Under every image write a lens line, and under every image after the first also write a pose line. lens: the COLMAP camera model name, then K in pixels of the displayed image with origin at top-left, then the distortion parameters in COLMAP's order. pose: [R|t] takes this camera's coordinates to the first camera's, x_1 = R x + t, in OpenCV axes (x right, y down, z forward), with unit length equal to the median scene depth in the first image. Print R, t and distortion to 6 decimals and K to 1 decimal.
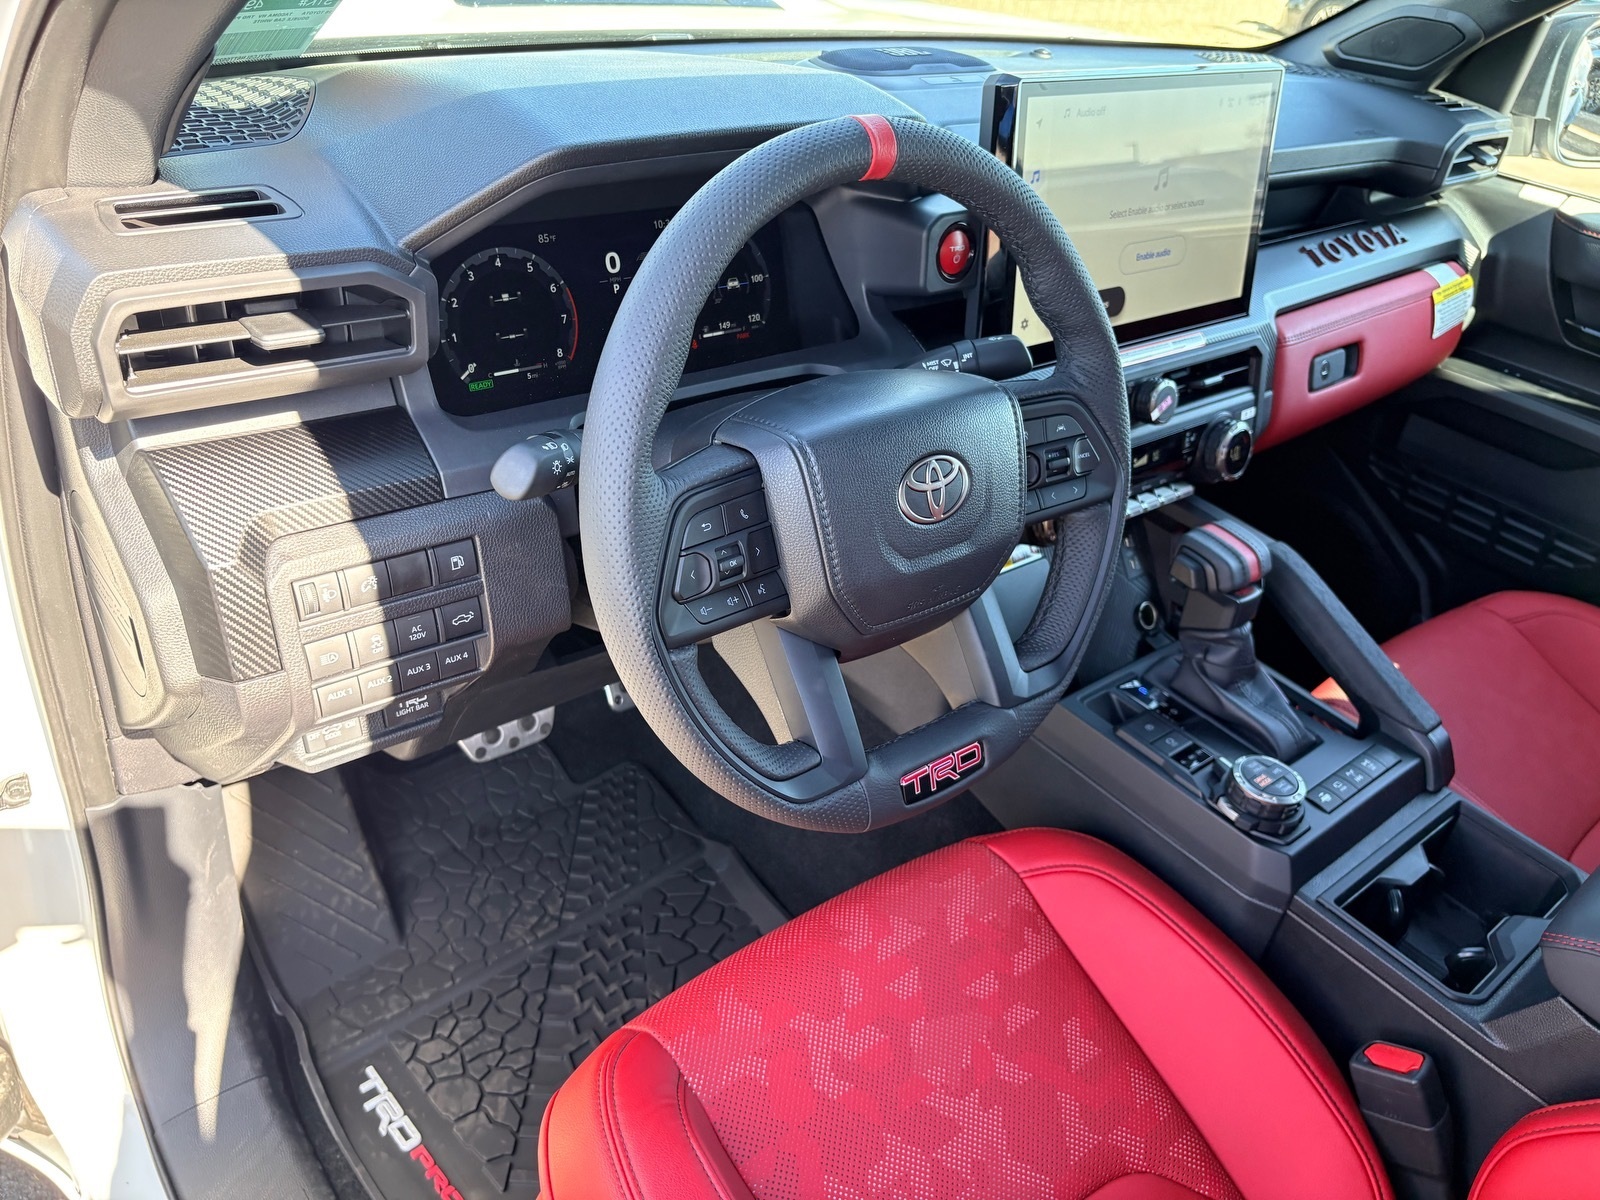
lens RADIAL K [[1218.9, 0, 786.0], [0, 1218.9, 602.5], [0, 0, 1]] dist [0.027775, -0.044839]
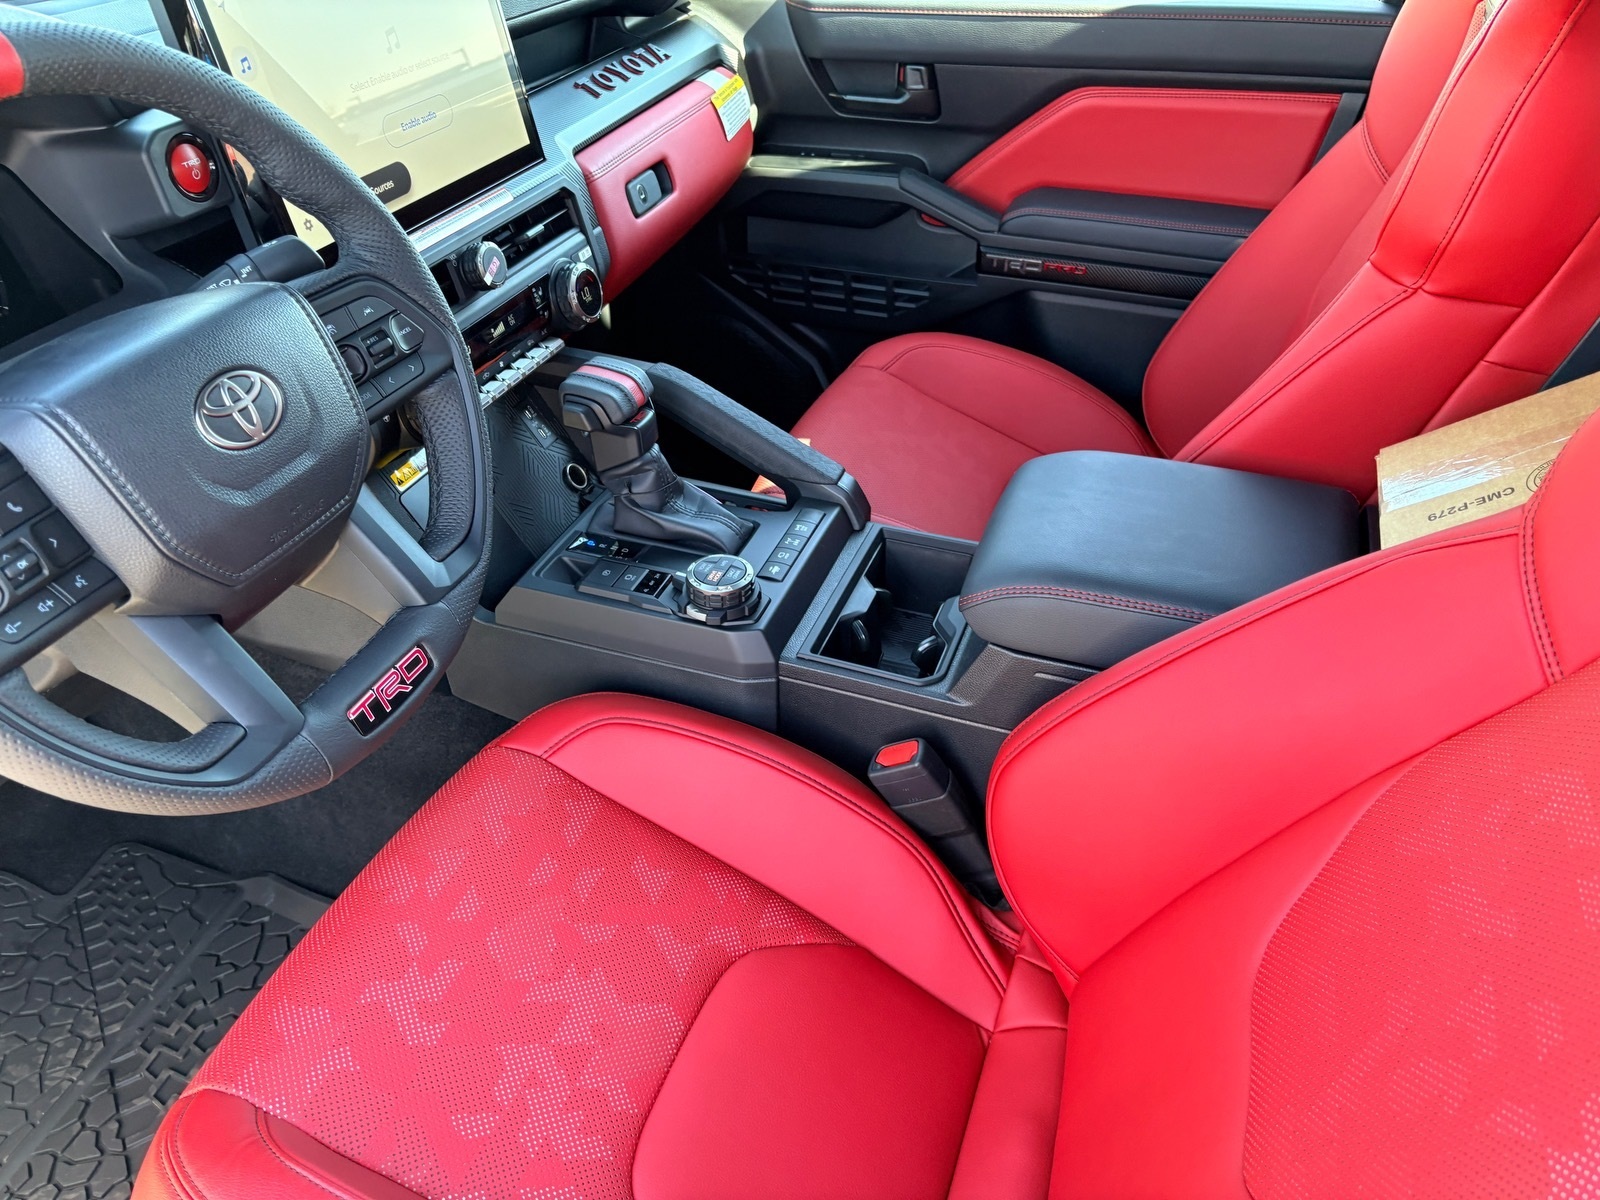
lens RADIAL K [[1218.9, 0, 816.0], [0, 1218.9, 612.3], [0, 0, 1]] dist [0.027775, -0.044839]
pose [[0.845385, -0.395299, 0.359253, 0.067128], [0.368231, 0.918493, 0.144140, 0.051122], [-0.386950, 0.010434, 0.922042, -0.011833]]
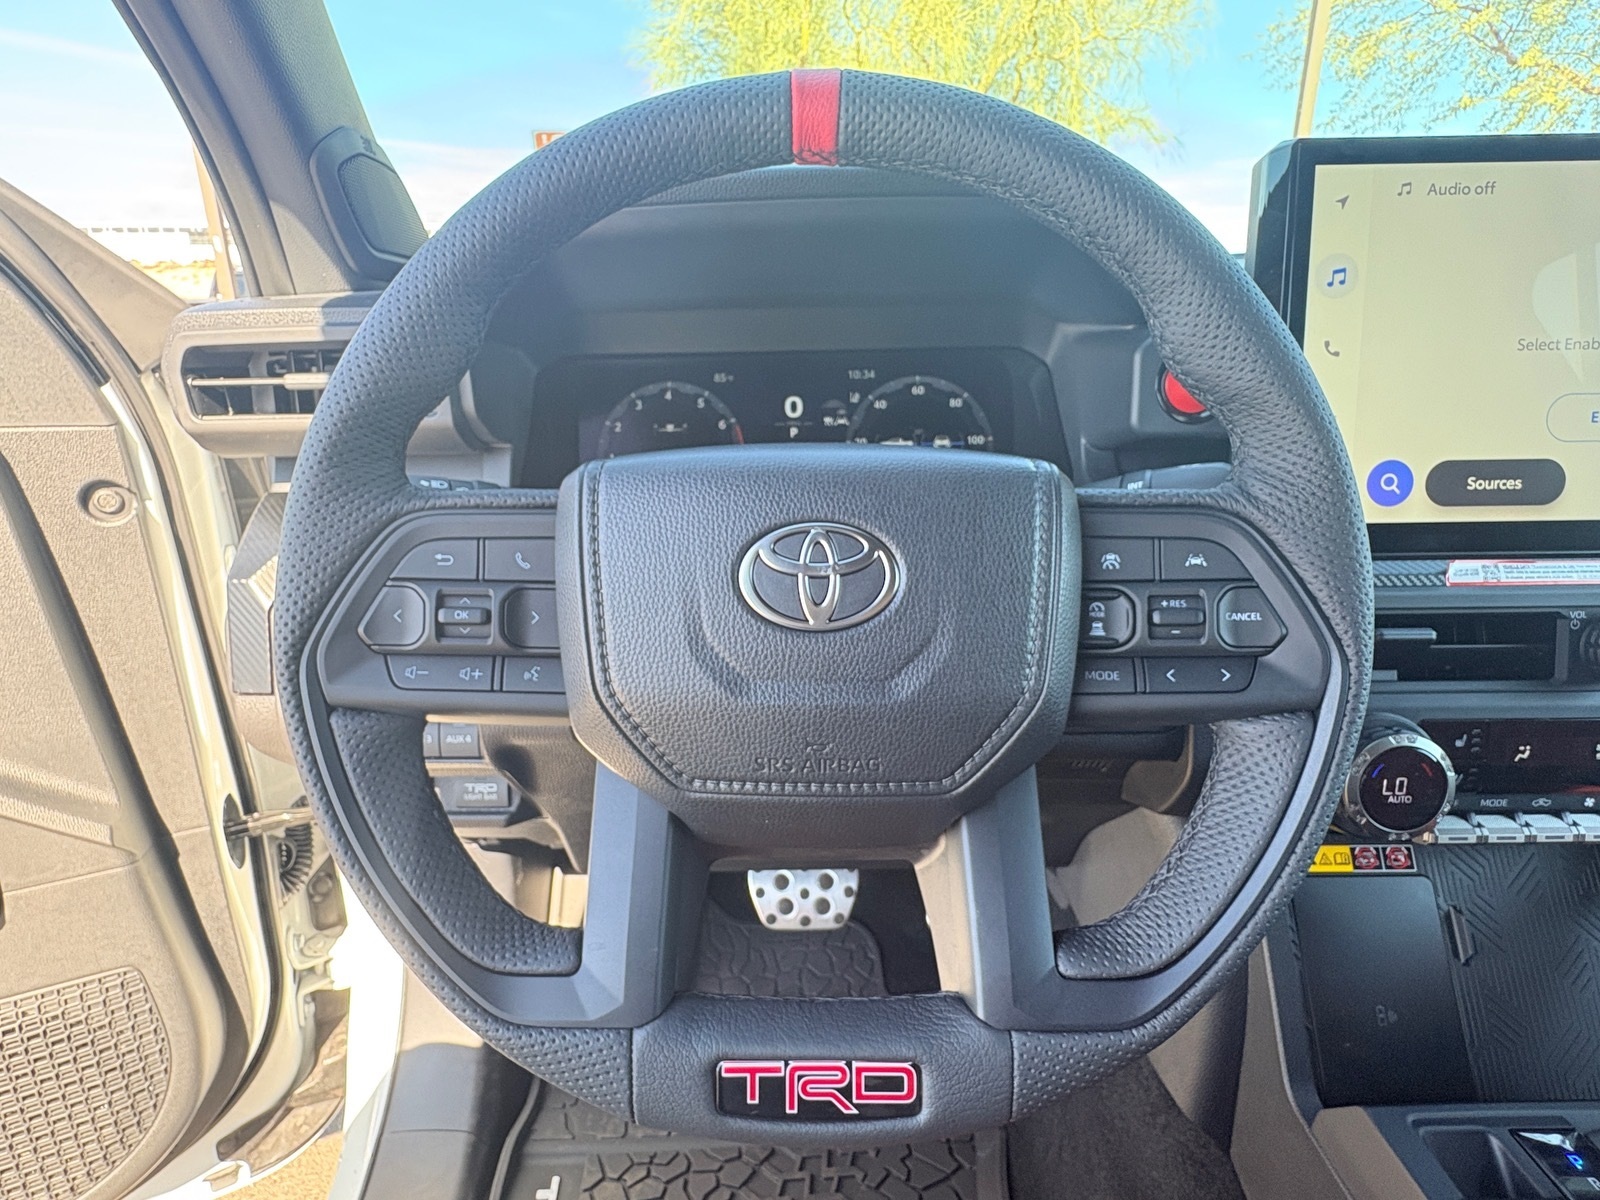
lens RADIAL K [[851.5, 0, 787.9], [0, 851.5, 602.9], [0, 0, 1]] dist [-0.000084, -0.001341]
pose [[0.761742, 0.081765, -0.642700, 0.267734], [-0.264793, 0.944660, -0.193657, 0.003960], [0.591298, 0.317699, 0.741238, 0.469454]]
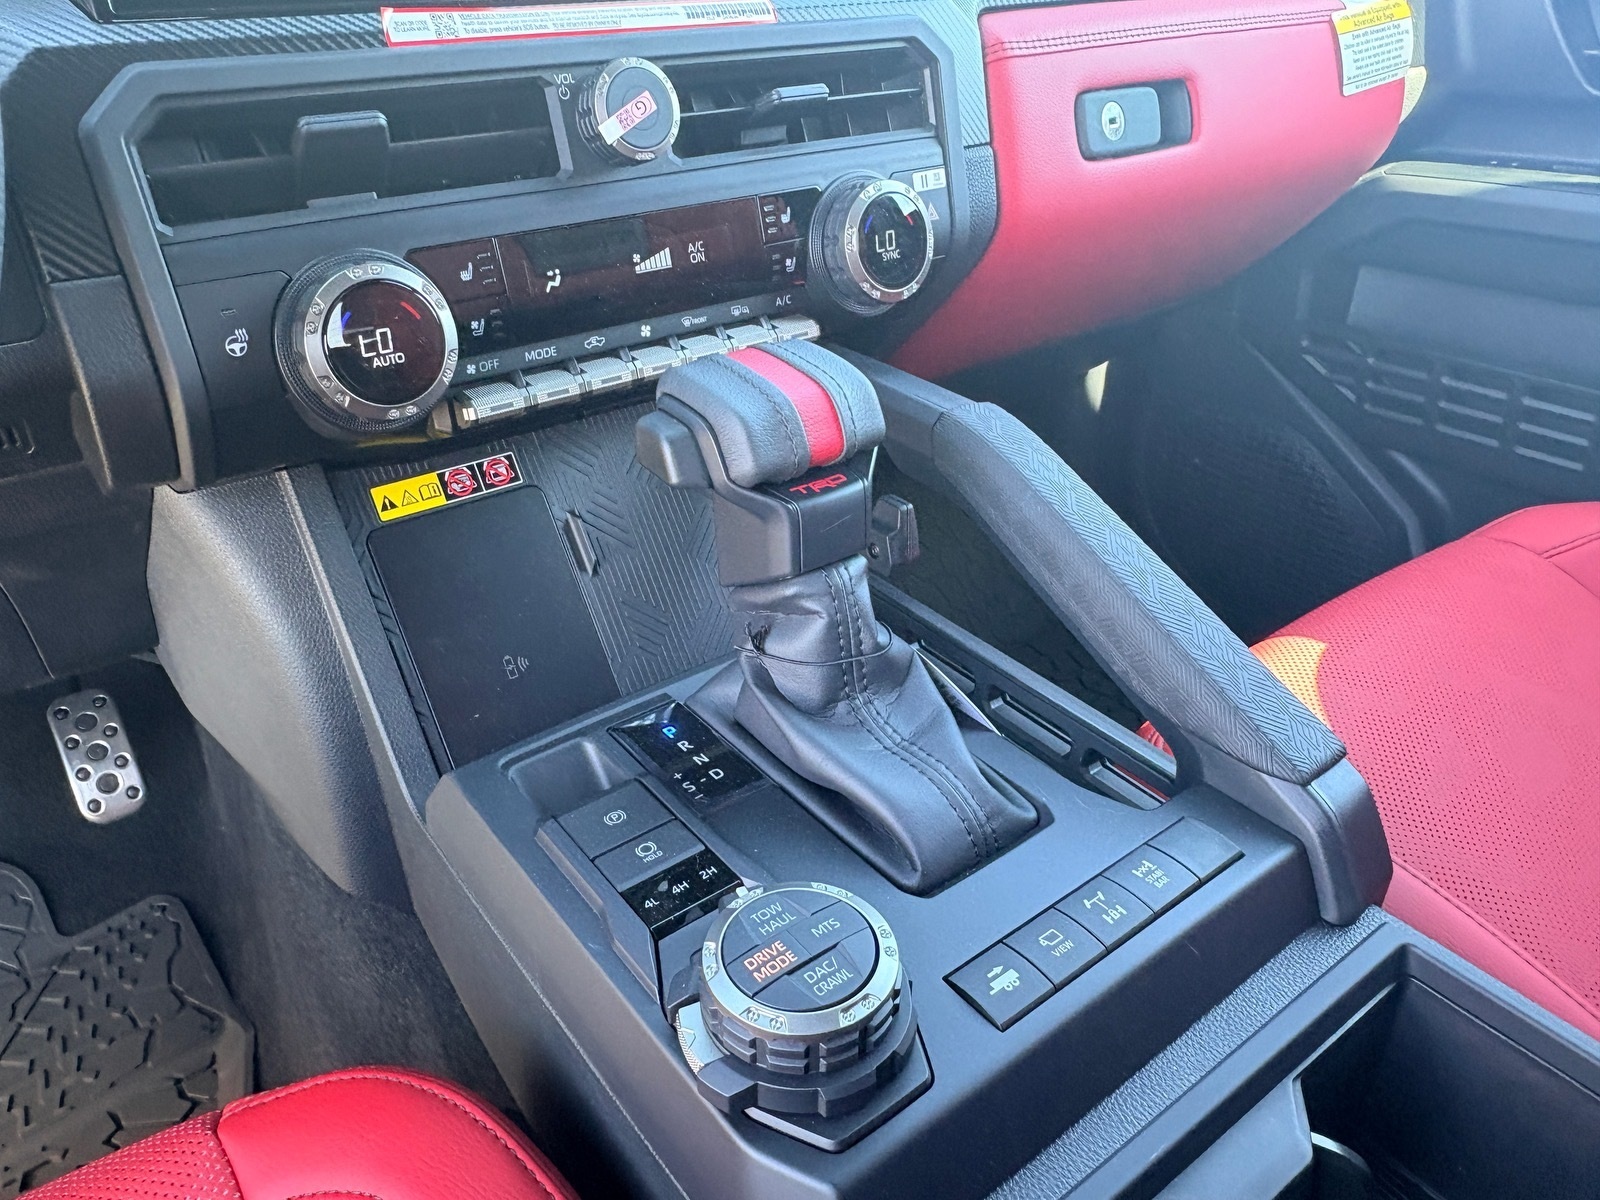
lens RADIAL K [[1097.6, 0, 772.6], [0, 1097.6, 602.2], [0, 0, 1]] dist [0.004815, -0.004424]
pose [[0.989162, -0.091801, -0.114594, 0.413218], [0.084412, 0.994124, -0.067764, 0.059256], [0.120141, 0.057357, 0.991099, 0.637140]]
